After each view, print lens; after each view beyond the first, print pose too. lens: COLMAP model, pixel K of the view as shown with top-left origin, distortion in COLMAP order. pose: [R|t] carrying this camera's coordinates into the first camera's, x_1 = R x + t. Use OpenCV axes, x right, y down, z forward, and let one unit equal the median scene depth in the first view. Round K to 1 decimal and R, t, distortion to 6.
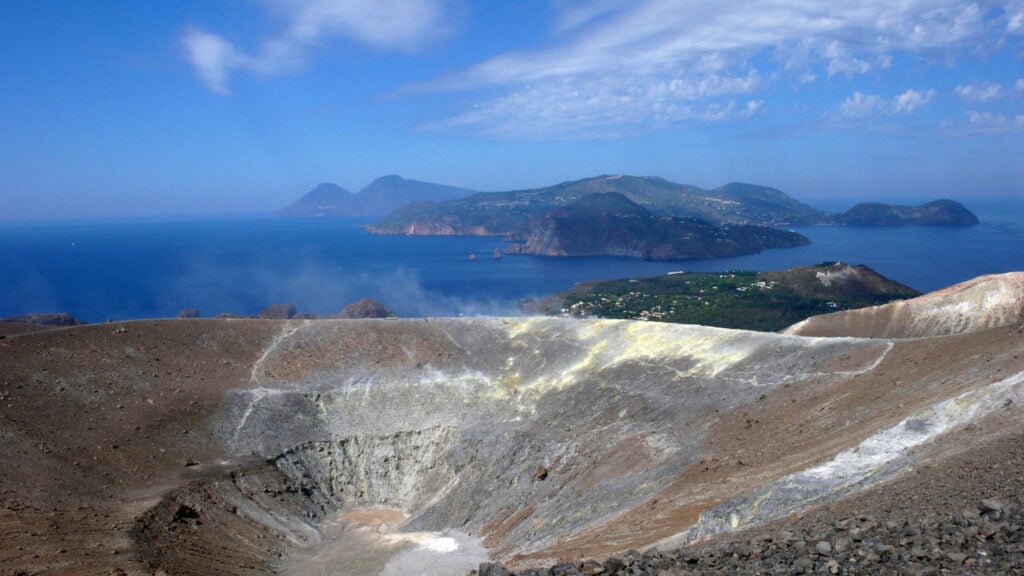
lens RADIAL K [[783.8, 0, 511.0], [0, 783.8, 289.4], [0, 0, 1]] dist [-0.078612, 0.001893]
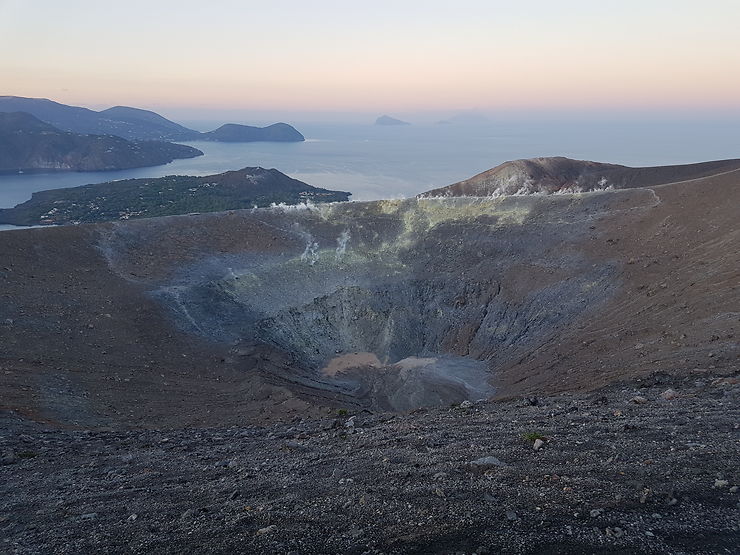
lens RADIAL K [[581.0, 0, 373.9], [0, 581.0, 275.0], [0, 0, 1]] dist [0.054566, -0.005071]
pose [[0.772962, -0.154041, 0.615468, -0.639615], [0.065331, 0.984246, 0.164290, -0.001365], [-0.631080, -0.086780, 0.770849, 0.230419]]
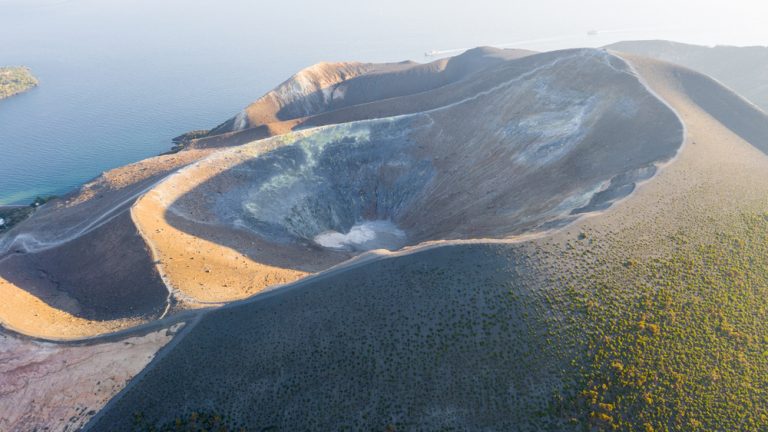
lens RADIAL K [[587.9, 0, 384.7], [0, 587.9, 217.7], [0, 0, 1]] dist [-0.078612, 0.001893]
pose [[0.278017, -0.406645, 0.870257, -1.530040], [0.106003, 0.913428, 0.392953, -0.420730], [-0.954709, -0.016997, 0.297054, 0.260050]]
